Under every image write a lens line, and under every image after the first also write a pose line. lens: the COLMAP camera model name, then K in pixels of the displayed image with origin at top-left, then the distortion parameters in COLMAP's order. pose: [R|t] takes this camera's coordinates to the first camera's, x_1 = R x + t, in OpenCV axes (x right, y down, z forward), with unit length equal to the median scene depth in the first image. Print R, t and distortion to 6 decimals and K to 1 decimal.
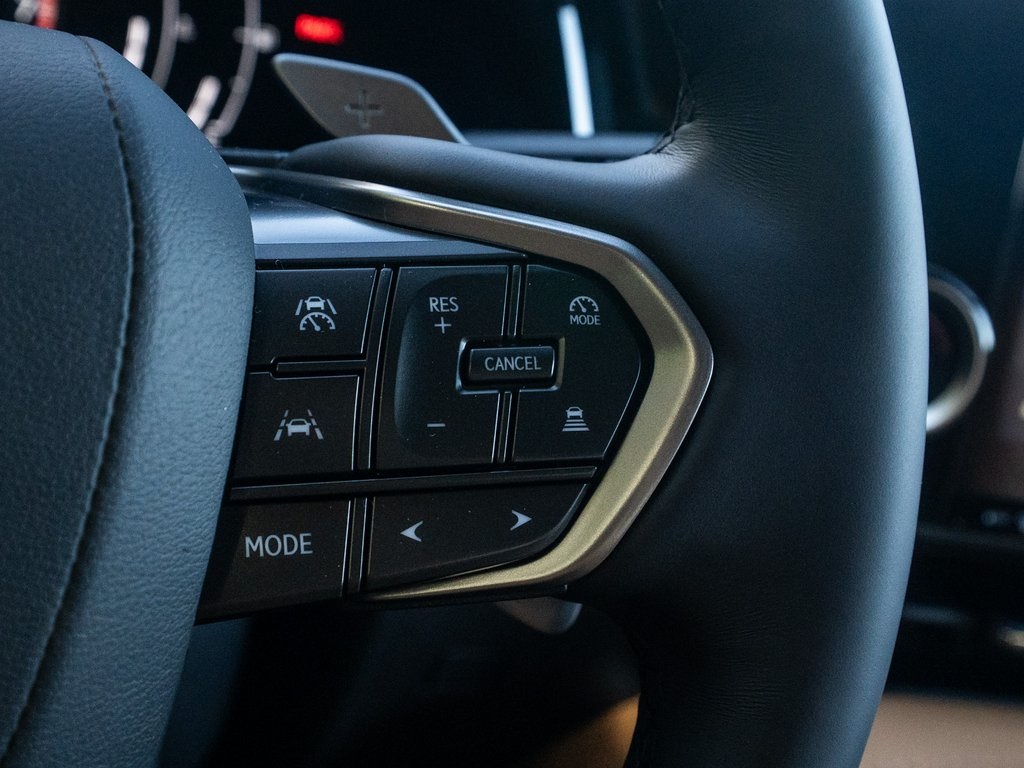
lens RADIAL K [[1380.4, 0, 493.3], [0, 1380.4, 385.3], [0, 0, 1]] dist [0.018687, 0.013258]
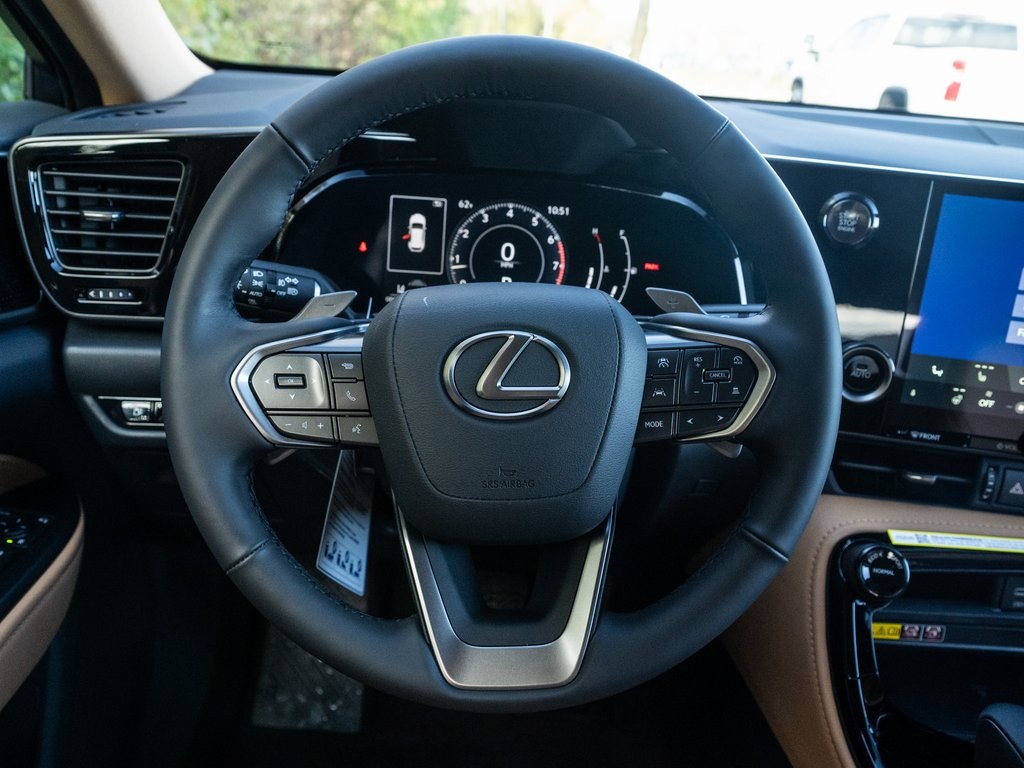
lens RADIAL K [[814.8, 0, 512.0], [0, 814.8, 384.0], [0, 0, 1]] dist [-0.011686, 0.002407]
pose [[0.969514, -0.011862, -0.244748, 0.012975], [0.004634, 0.999537, -0.030088, 0.068783], [0.244991, 0.028037, 0.969120, -1.202126]]
